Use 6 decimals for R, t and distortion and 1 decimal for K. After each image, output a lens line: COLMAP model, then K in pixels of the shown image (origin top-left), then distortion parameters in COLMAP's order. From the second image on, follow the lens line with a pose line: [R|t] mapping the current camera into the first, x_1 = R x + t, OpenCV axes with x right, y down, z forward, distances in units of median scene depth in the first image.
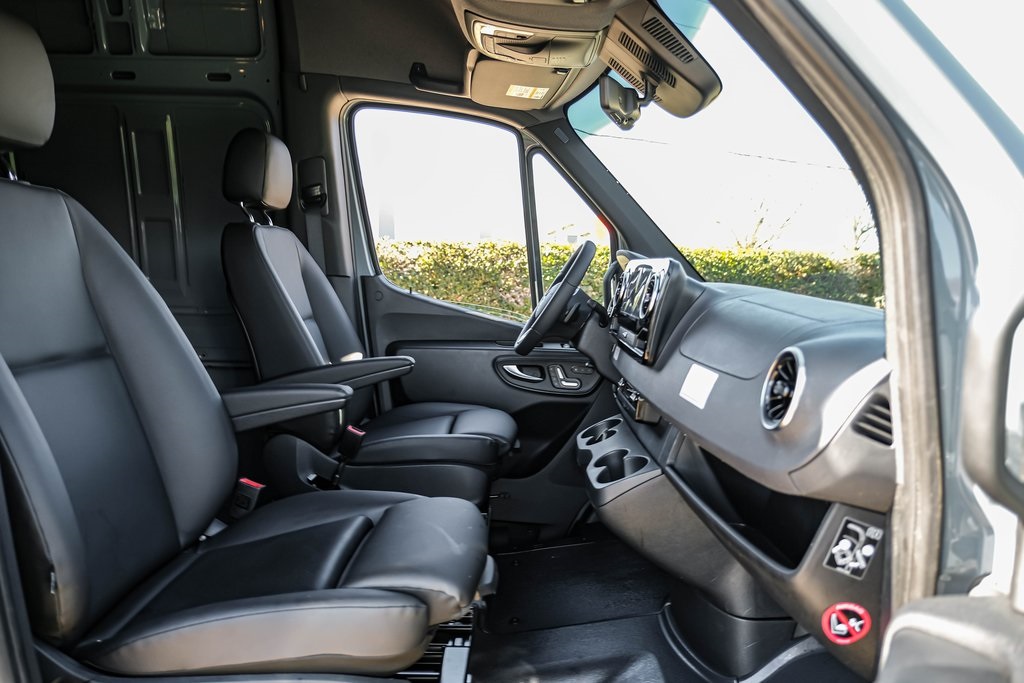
lens RADIAL K [[754.4, 0, 511.3], [0, 754.4, 365.4], [0, 0, 1]] dist [-0.001724, 0.003924]
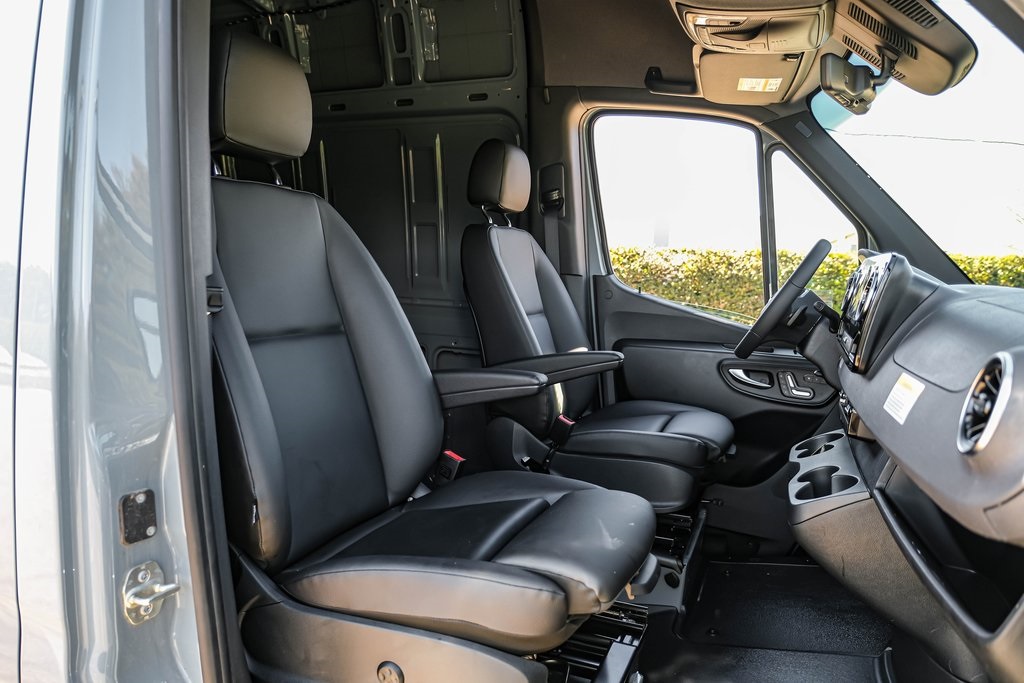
lens RADIAL K [[703.7, 0, 511.7], [0, 703.7, 357.7], [0, 0, 1]] dist [-0.006879, 0.009163]
pose [[0.921442, 0.058646, -0.384063, 0.099086], [-0.065503, 0.997841, -0.004784, 0.010303], [0.382954, 0.029565, 0.923294, 0.065088]]
